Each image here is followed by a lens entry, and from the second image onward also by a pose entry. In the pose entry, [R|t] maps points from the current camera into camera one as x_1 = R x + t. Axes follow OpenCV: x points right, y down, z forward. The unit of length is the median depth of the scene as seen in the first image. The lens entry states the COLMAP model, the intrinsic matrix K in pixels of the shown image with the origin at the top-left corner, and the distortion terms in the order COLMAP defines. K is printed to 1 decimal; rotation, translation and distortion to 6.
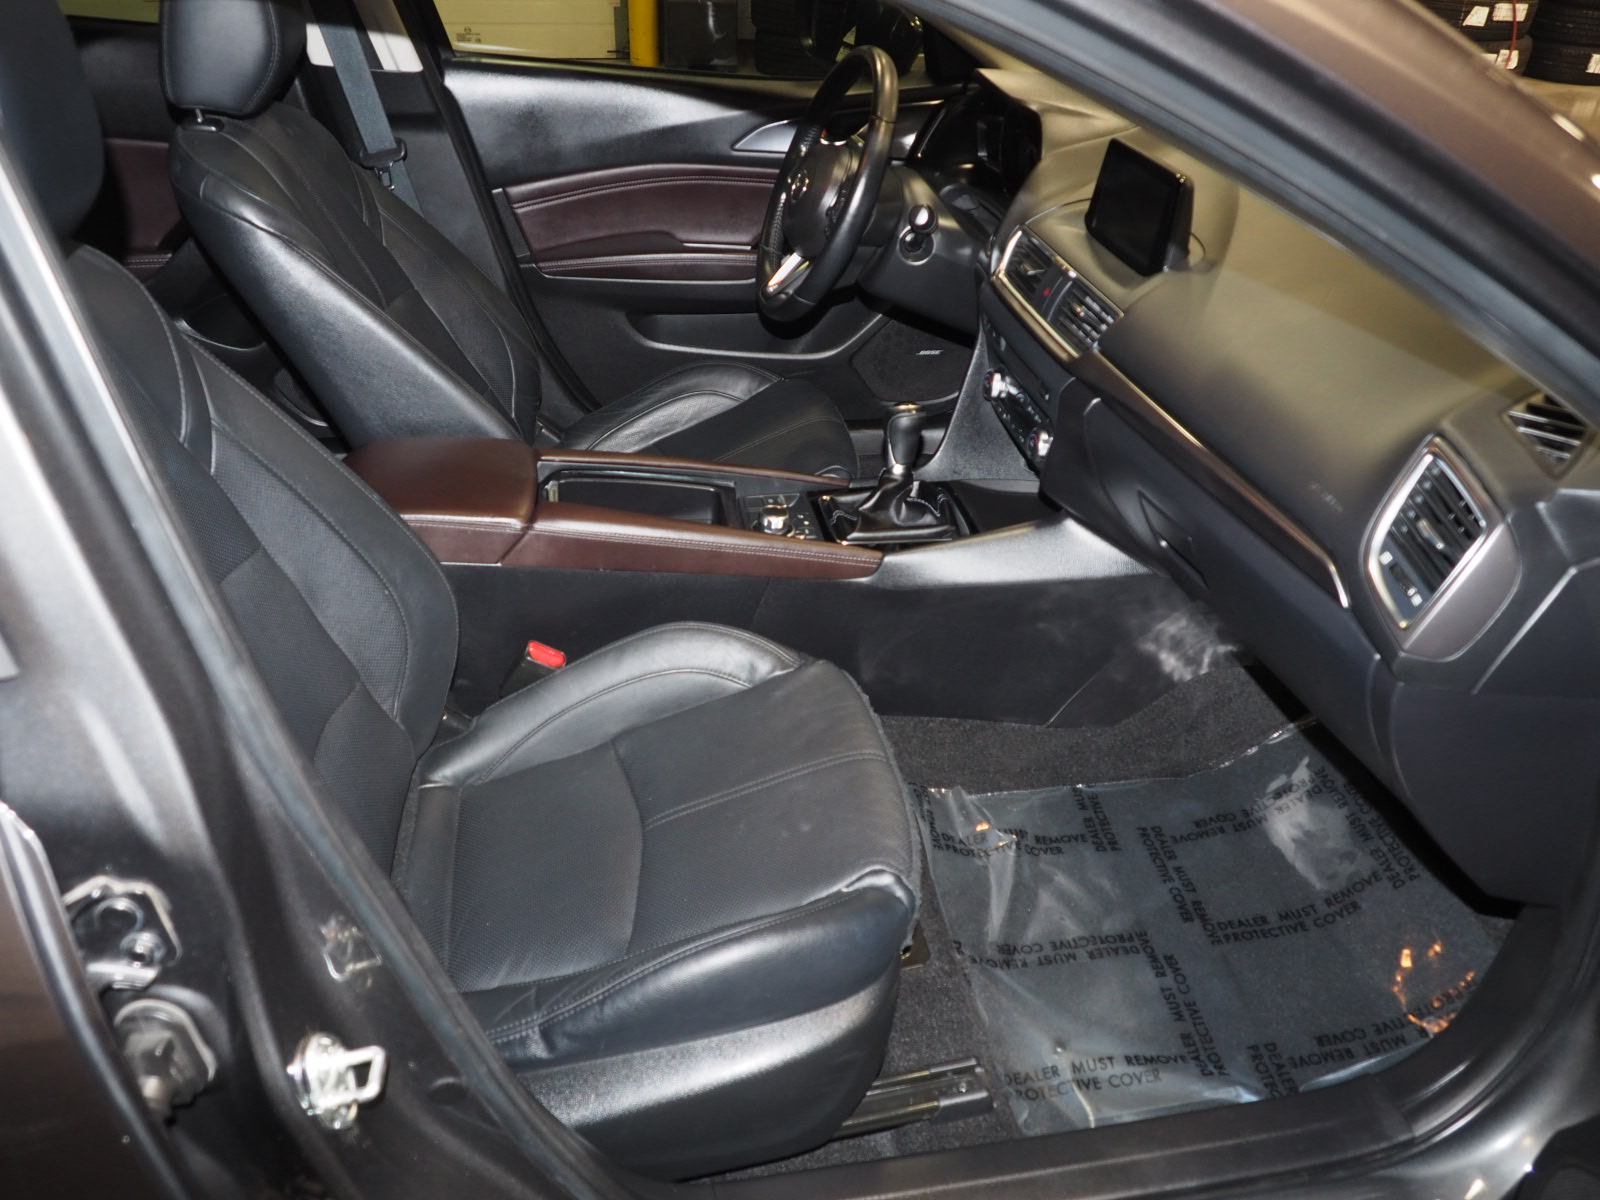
lens RADIAL K [[1288.0, 0, 800.0], [0, 1288.0, 600.0], [0, 0, 1]] dist [0.003089, -0.036654]
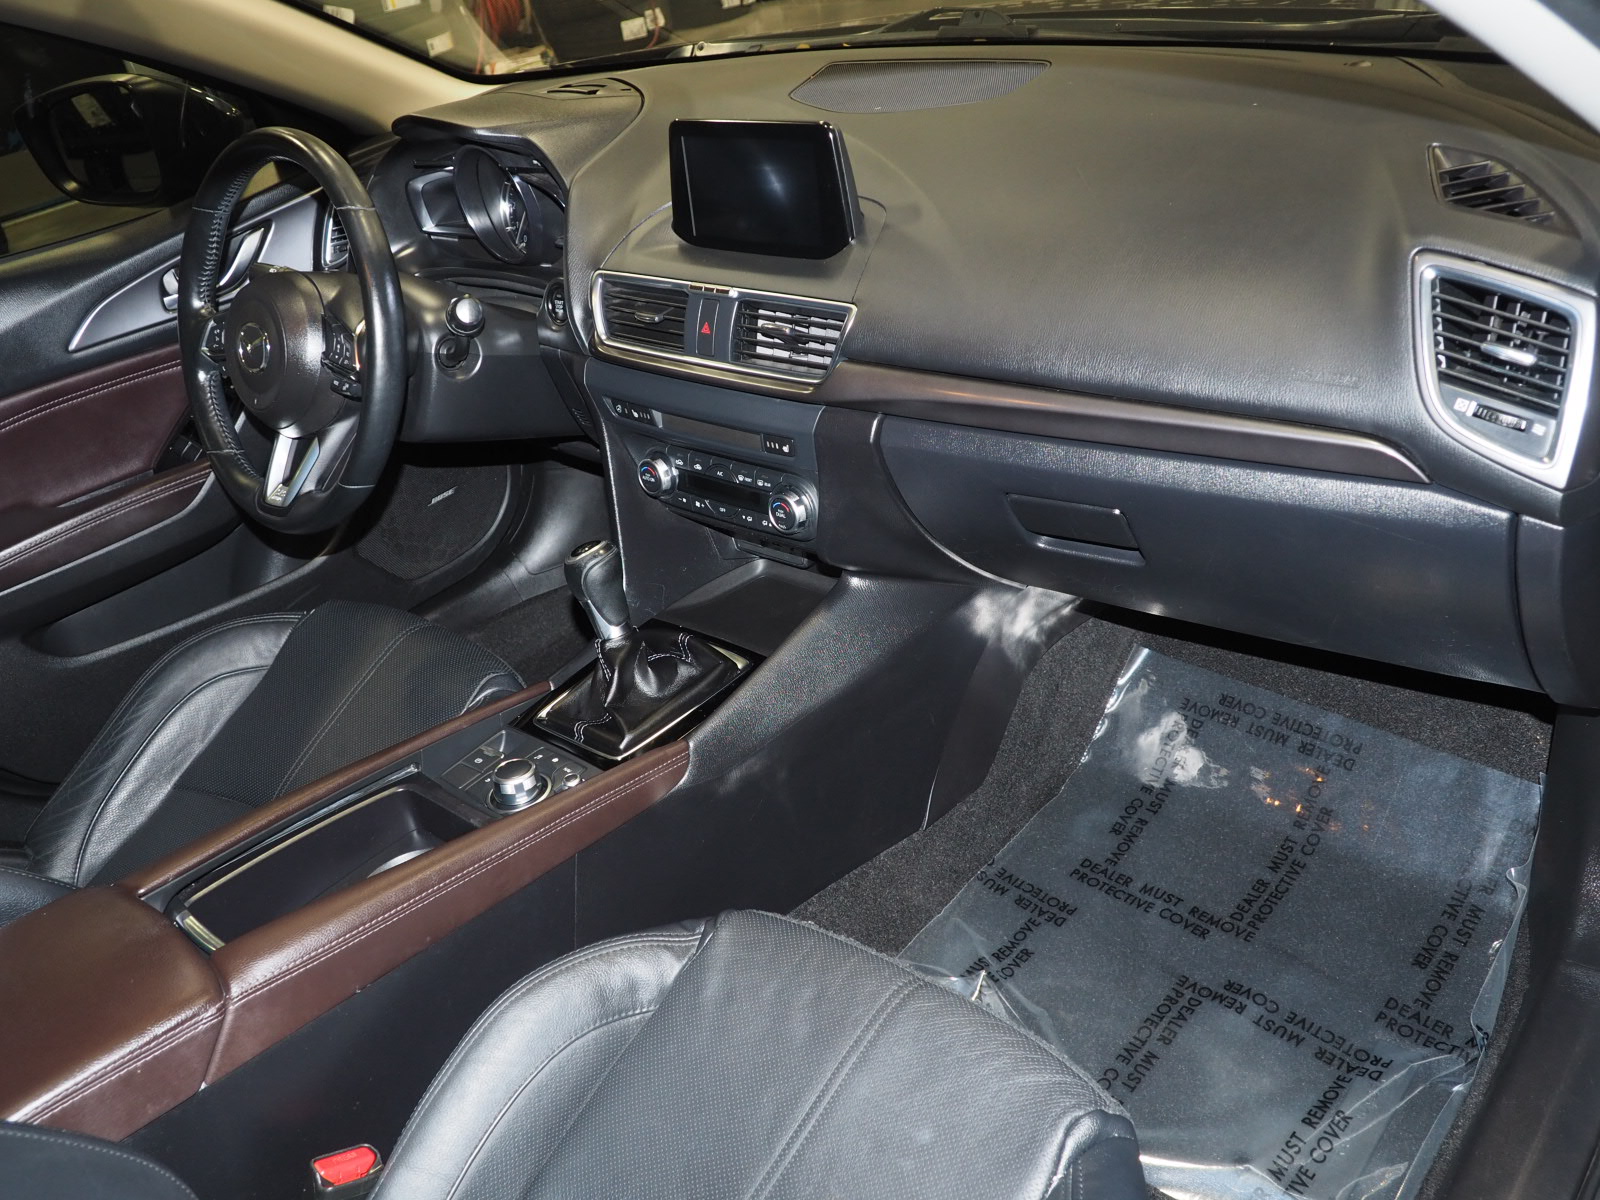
lens RADIAL K [[1378.0, 0, 800.0], [0, 1378.0, 600.0], [0, 0, 1]] dist [0.005484, -0.061626]
pose [[0.755794, -0.457988, 0.467999, -0.215200], [0.490146, 0.869611, 0.059447, -0.121011], [-0.434203, 0.184458, 0.881727, 0.290614]]
